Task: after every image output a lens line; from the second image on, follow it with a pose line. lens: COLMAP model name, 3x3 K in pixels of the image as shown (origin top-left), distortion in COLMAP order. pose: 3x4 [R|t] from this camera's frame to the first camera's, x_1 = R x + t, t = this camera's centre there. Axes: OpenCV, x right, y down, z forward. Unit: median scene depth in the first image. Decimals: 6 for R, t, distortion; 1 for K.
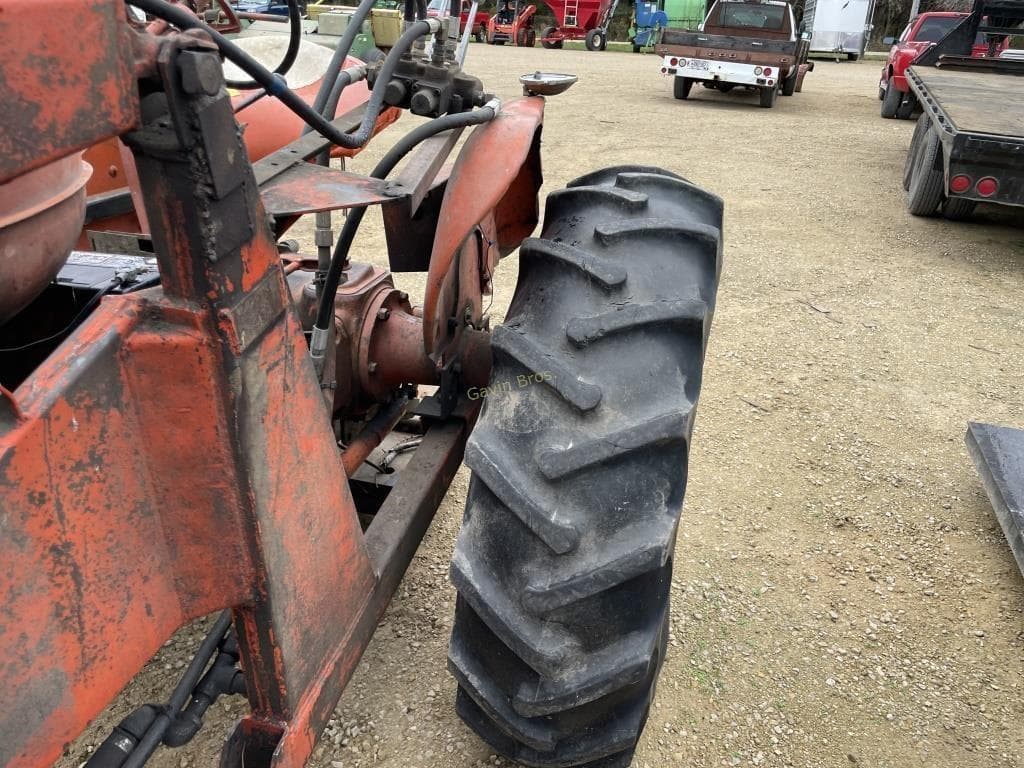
lens RADIAL K [[772.5, 0, 512.0], [0, 772.5, 384.0], [0, 0, 1]] dist [0.081835, -0.109080]
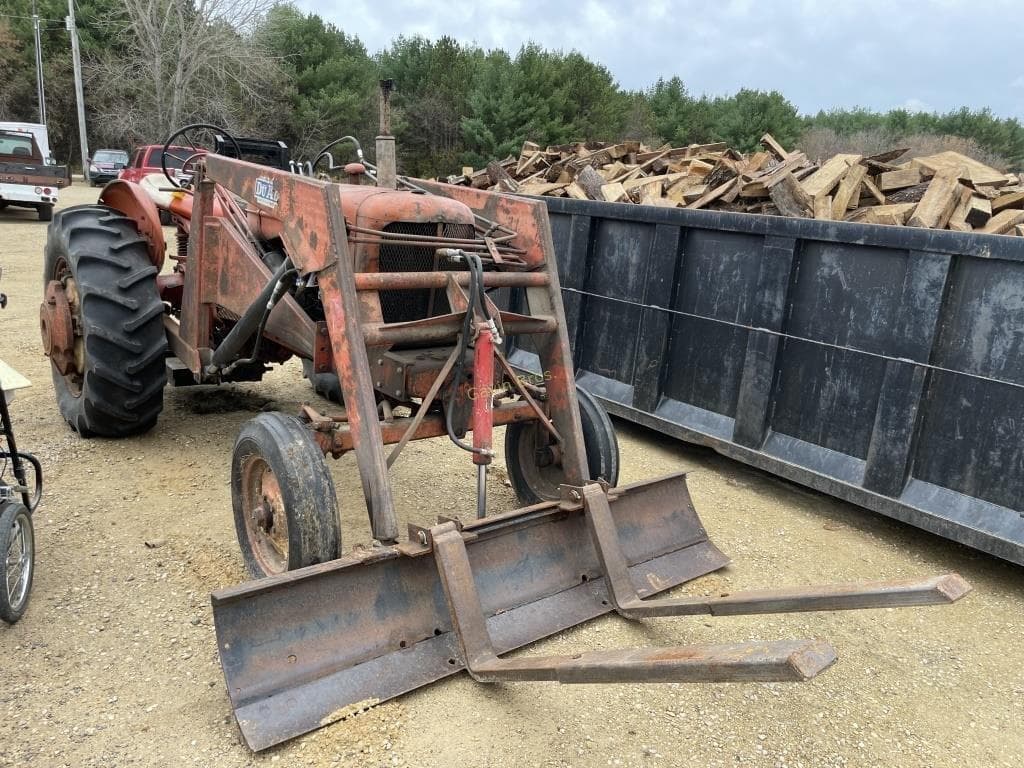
lens RADIAL K [[787.2, 0, 512.0], [0, 787.2, 384.0], [0, 0, 1]] dist [0.054516, -0.093338]
pose [[0.566168, -0.206753, 0.797939, -0.356911], [0.316171, 0.948460, 0.021418, 0.086238], [-0.761242, 0.240159, 0.602357, -0.216203]]
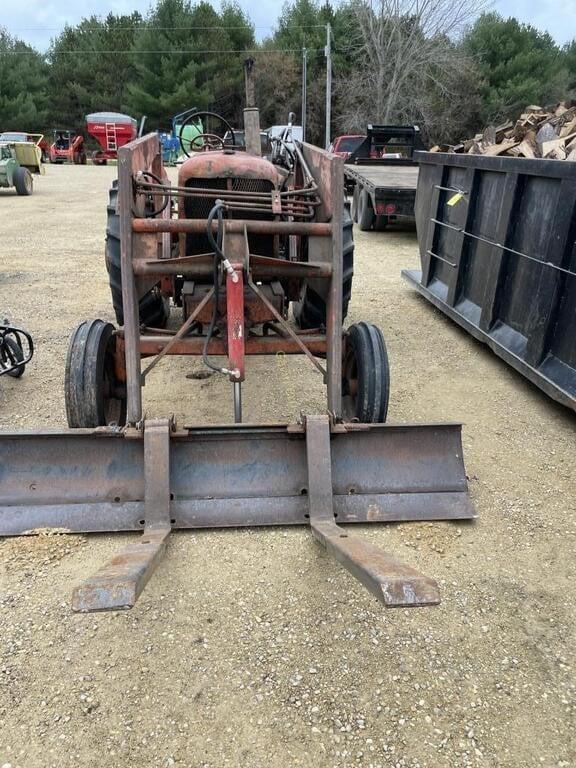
lens RADIAL K [[590.4, 0, 288.0], [0, 590.4, 384.0], [0, 0, 1]] dist [0.054516, -0.093338]
pose [[0.926531, -0.162904, 0.339120, -0.198568], [0.180062, 0.983461, -0.019529, 0.129838], [-0.330330, 0.079157, 0.940540, -0.288106]]
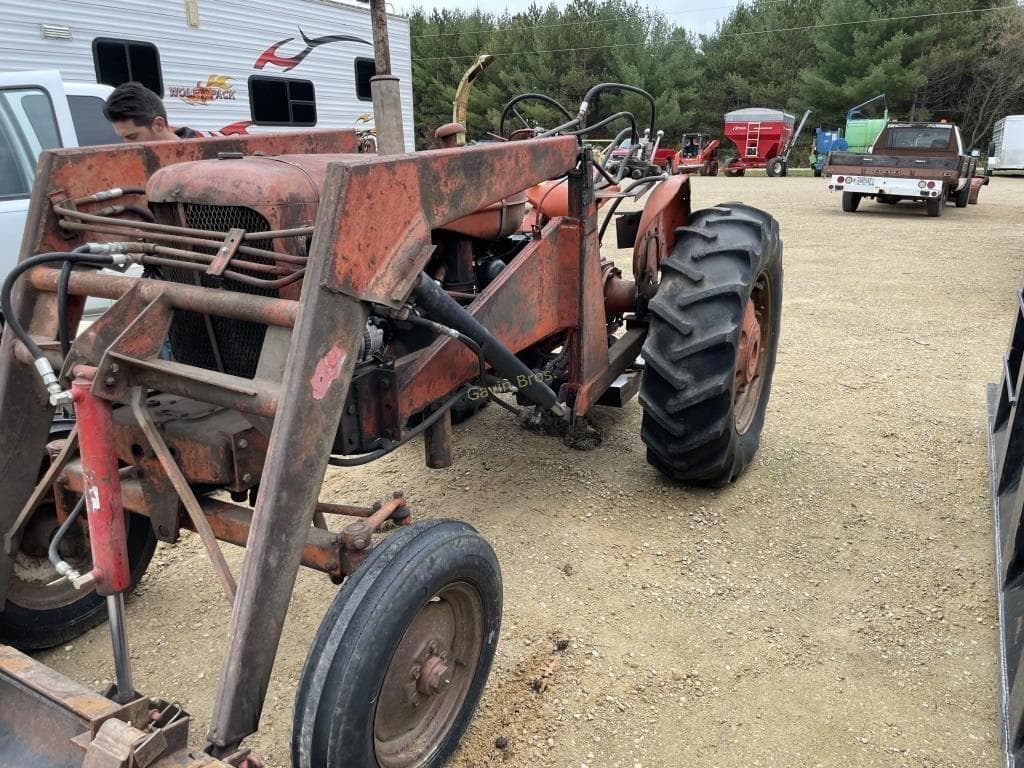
lens RADIAL K [[772.5, 0, 512.0], [0, 772.5, 384.0], [0, 0, 1]] dist [0.081835, -0.109080]
pose [[0.973724, 0.020771, -0.226783, 0.010308], [-0.055541, 0.987421, -0.148037, 0.092324], [0.220855, 0.156743, 0.962629, -0.184605]]
